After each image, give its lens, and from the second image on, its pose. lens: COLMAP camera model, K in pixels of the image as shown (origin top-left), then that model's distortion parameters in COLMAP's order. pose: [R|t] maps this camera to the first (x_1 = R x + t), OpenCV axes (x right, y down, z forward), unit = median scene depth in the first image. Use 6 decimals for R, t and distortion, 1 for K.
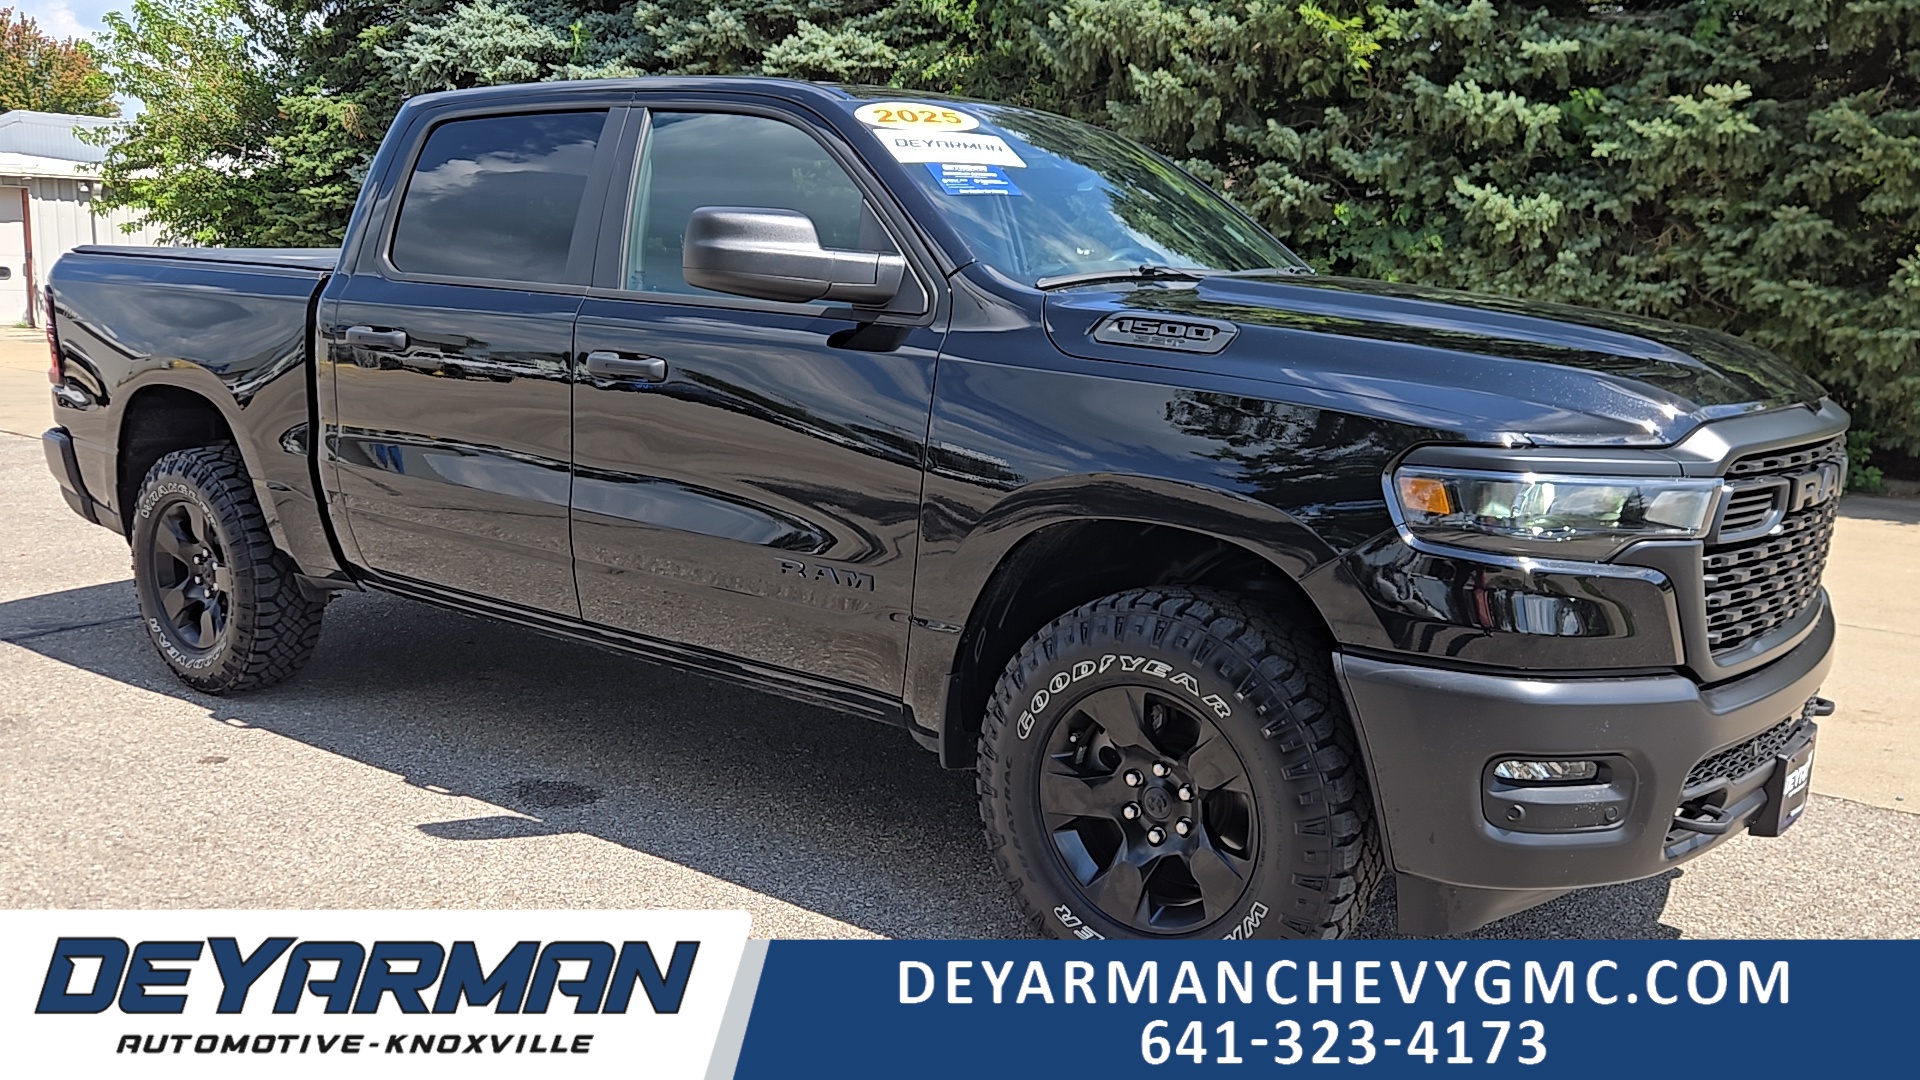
lens RADIAL K [[1610.9, 0, 953.9], [0, 1610.9, 536.7], [0, 0, 1]] dist [0.001479, -0.001889]
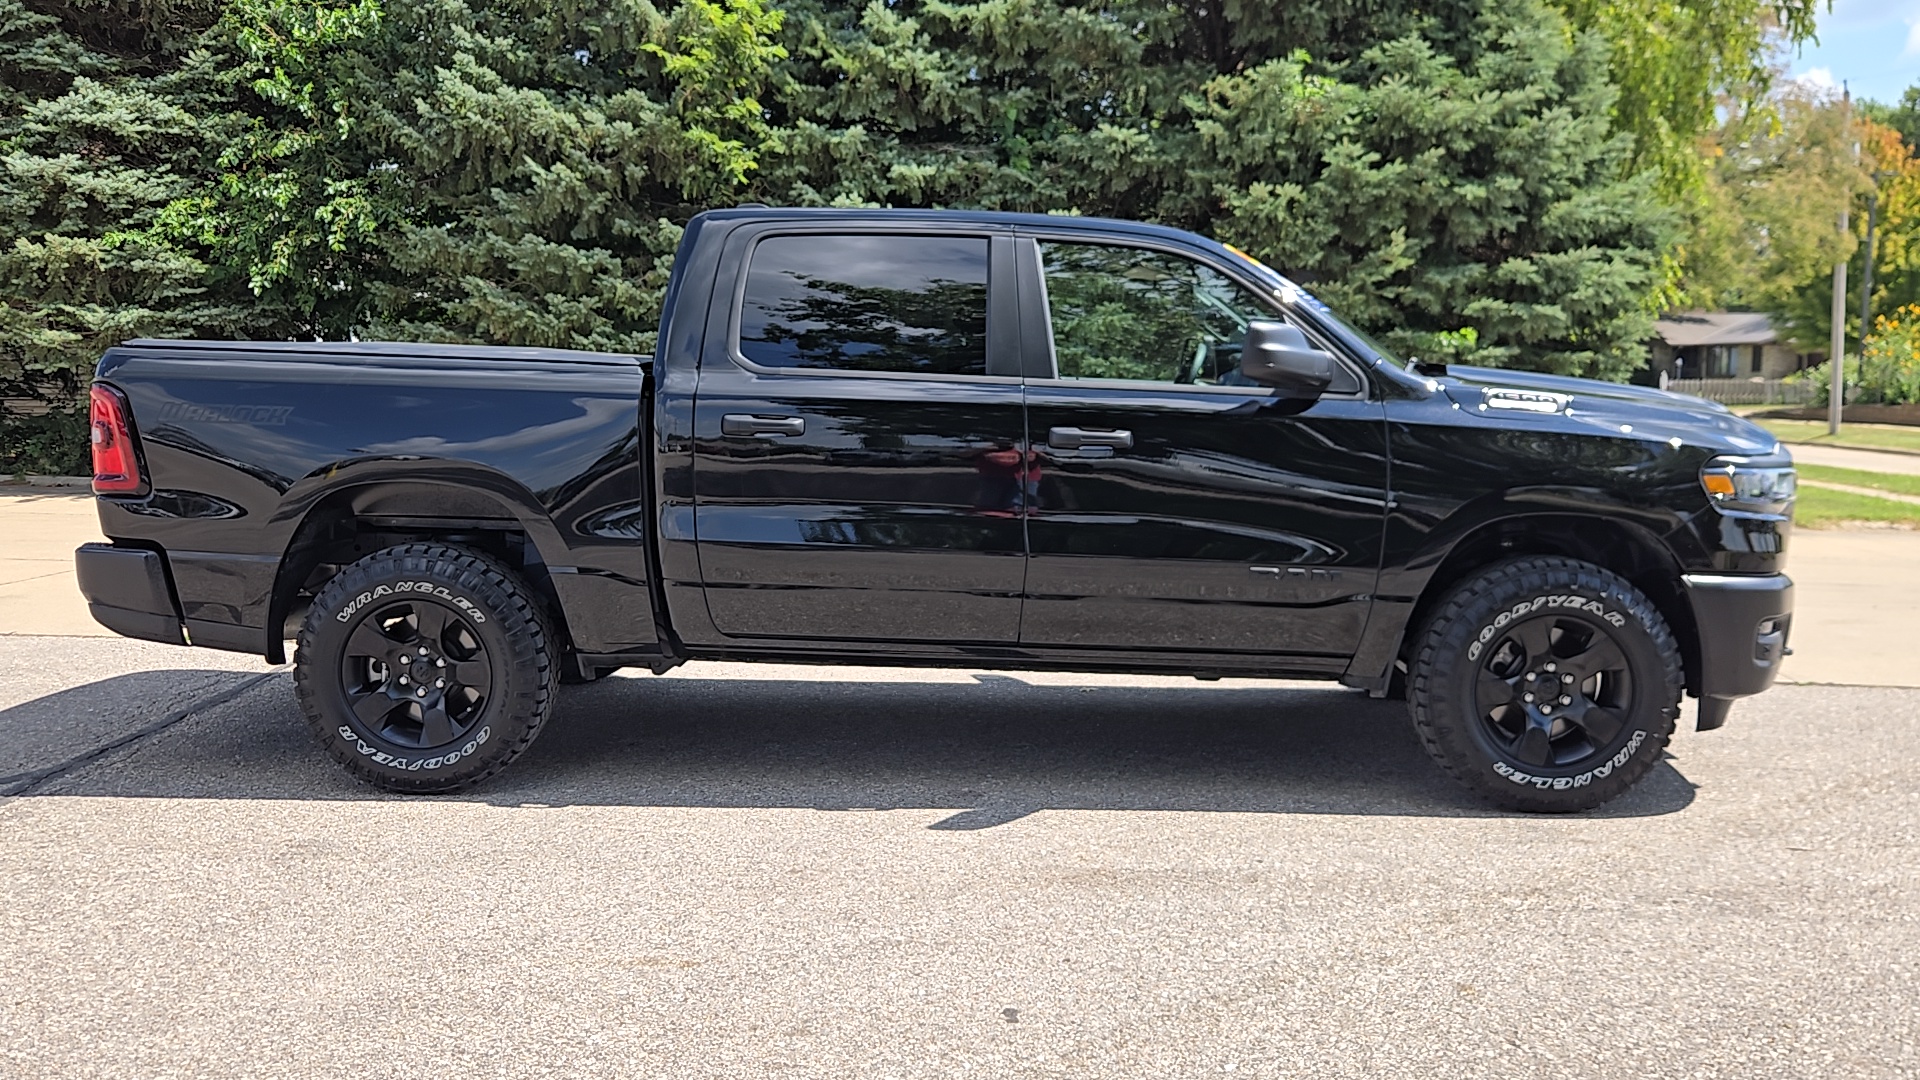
lens RADIAL K [[1611.8, 0, 953.8], [0, 1611.8, 534.6], [0, 0, 1]] dist [0.001634, -0.000694]
pose [[0.811685, -0.070389, 0.579839, -0.314541], [0.097021, 0.995169, -0.015006, -0.005603], [-0.575982, 0.068436, 0.814593, 0.001169]]
